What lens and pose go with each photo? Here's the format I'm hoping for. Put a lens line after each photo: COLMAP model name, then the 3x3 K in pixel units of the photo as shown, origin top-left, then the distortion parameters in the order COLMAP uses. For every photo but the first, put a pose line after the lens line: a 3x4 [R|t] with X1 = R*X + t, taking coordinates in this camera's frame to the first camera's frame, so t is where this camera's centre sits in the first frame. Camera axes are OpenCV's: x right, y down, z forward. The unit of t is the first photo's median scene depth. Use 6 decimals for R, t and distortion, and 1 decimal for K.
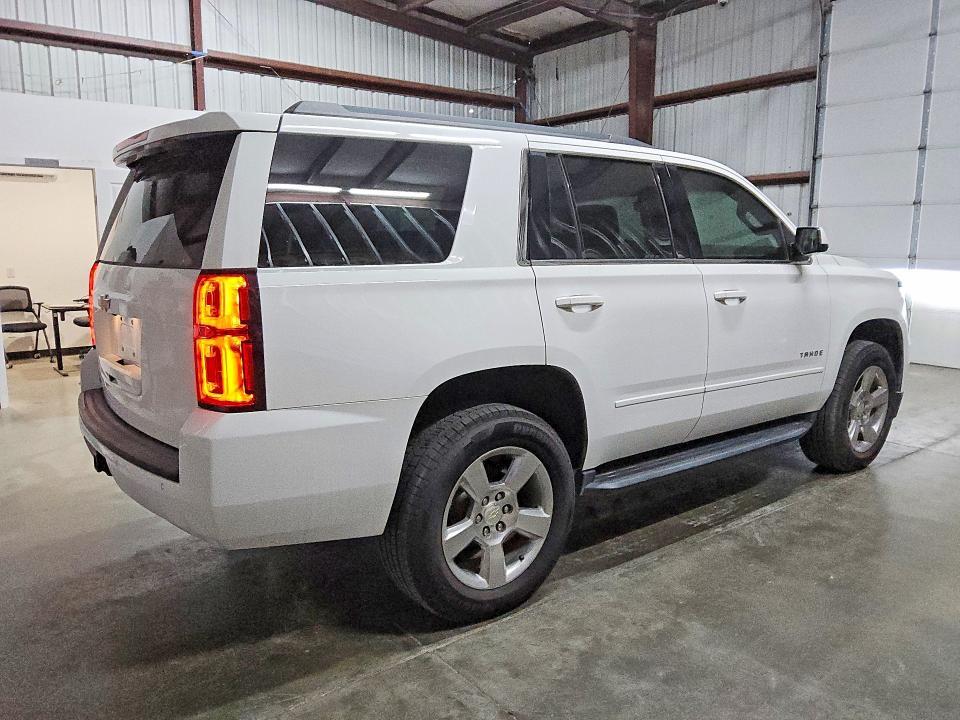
lens RADIAL K [[702.9, 0, 480.0], [0, 702.9, 360.0], [0, 0, 1]] dist [0.058319, -0.056888]
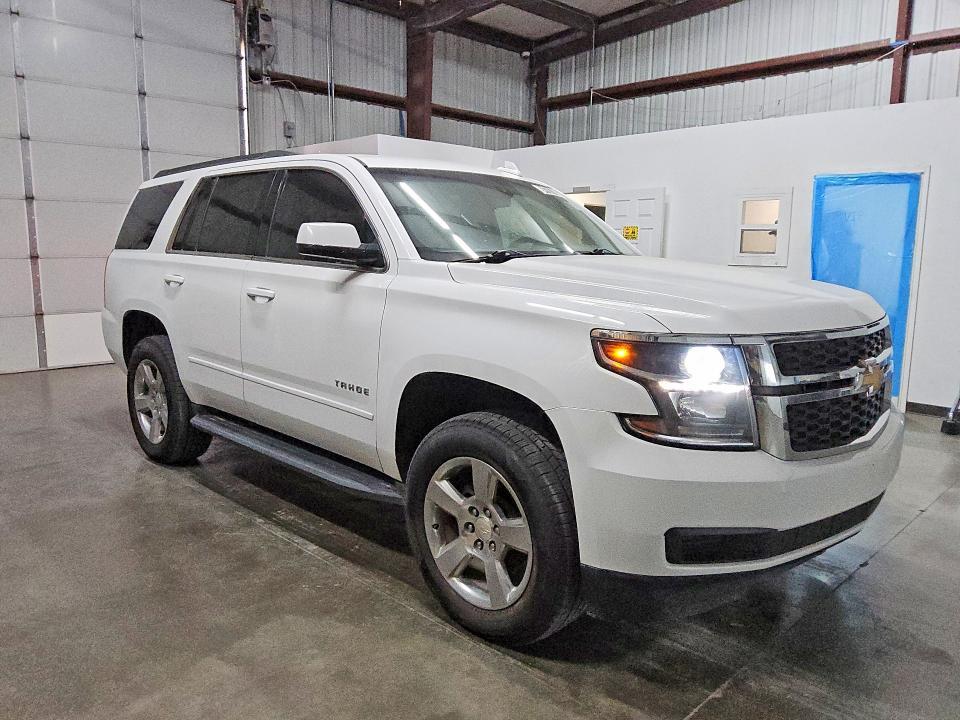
lens RADIAL K [[702.9, 0, 480.0], [0, 702.9, 360.0], [0, 0, 1]] dist [0.058319, -0.056888]
pose [[0.151513, 0.164422, -0.974684, 1.242448], [-0.181741, 0.973891, 0.136037, -0.170855], [0.971604, 0.156529, 0.177440, 1.005861]]
